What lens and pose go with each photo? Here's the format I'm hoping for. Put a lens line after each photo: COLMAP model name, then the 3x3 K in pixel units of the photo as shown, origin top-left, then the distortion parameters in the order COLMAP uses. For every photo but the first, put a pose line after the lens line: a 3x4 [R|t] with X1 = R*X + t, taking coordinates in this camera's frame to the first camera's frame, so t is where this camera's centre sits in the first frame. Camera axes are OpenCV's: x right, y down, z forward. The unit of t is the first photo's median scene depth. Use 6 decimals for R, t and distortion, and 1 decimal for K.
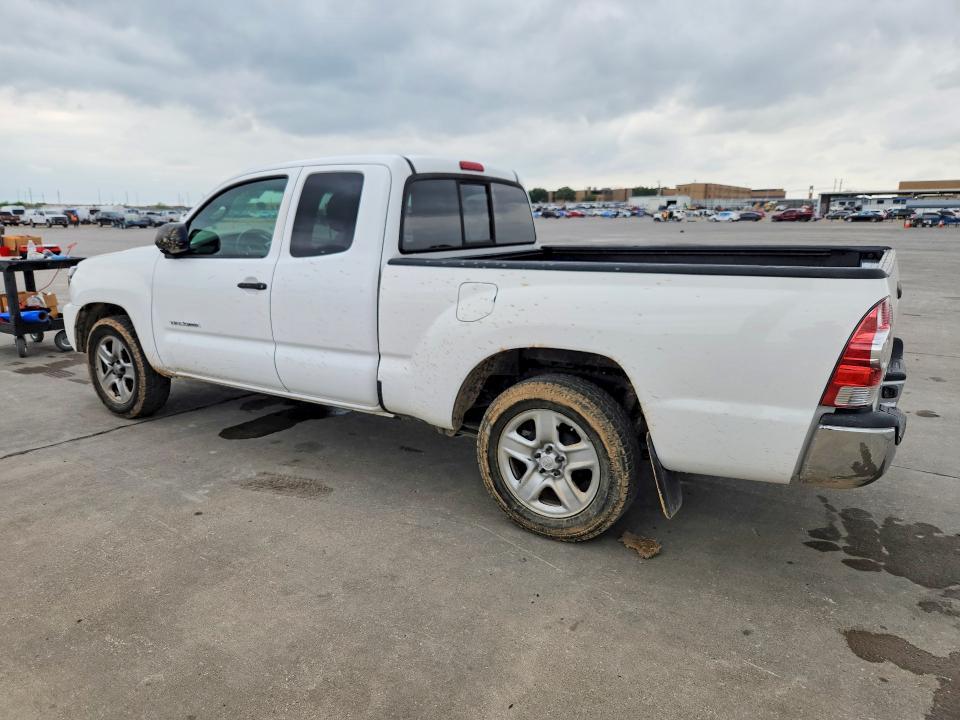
lens RADIAL K [[652.9, 0, 474.8], [0, 652.9, 350.4], [0, 0, 1]] dist [0.011082, 0.001316]
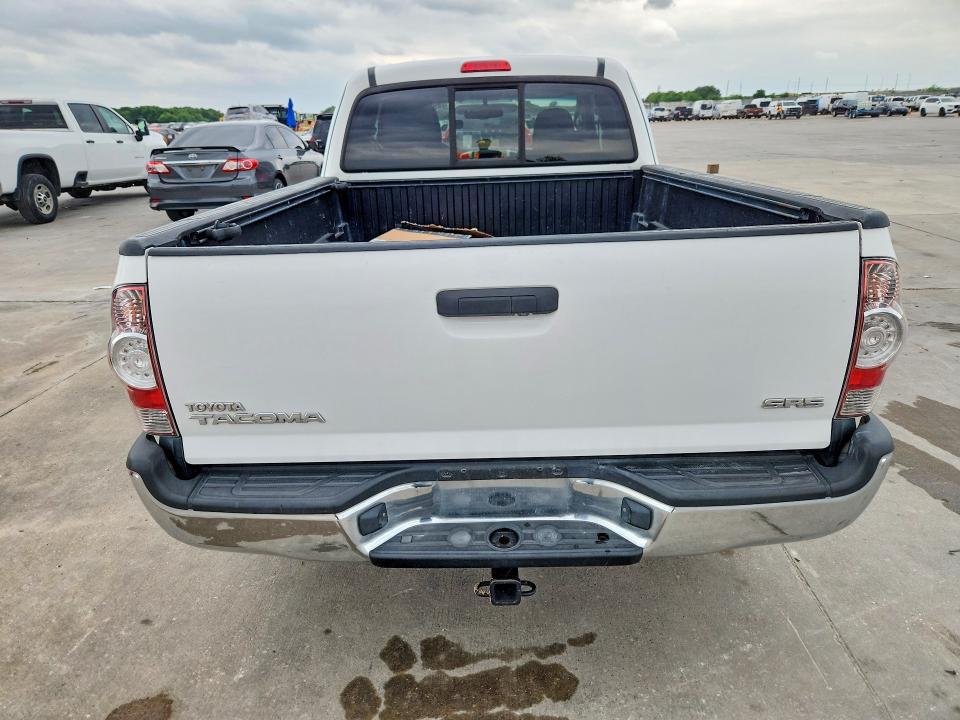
lens RADIAL K [[652.9, 0, 474.2], [0, 652.9, 367.5], [0, 0, 1]] dist [0.011082, 0.001316]
pose [[0.529908, 0.285843, -0.798430, 0.816824], [-0.138157, 0.958004, 0.251279, -0.130662], [0.836726, -0.022846, 0.547145, 0.562161]]
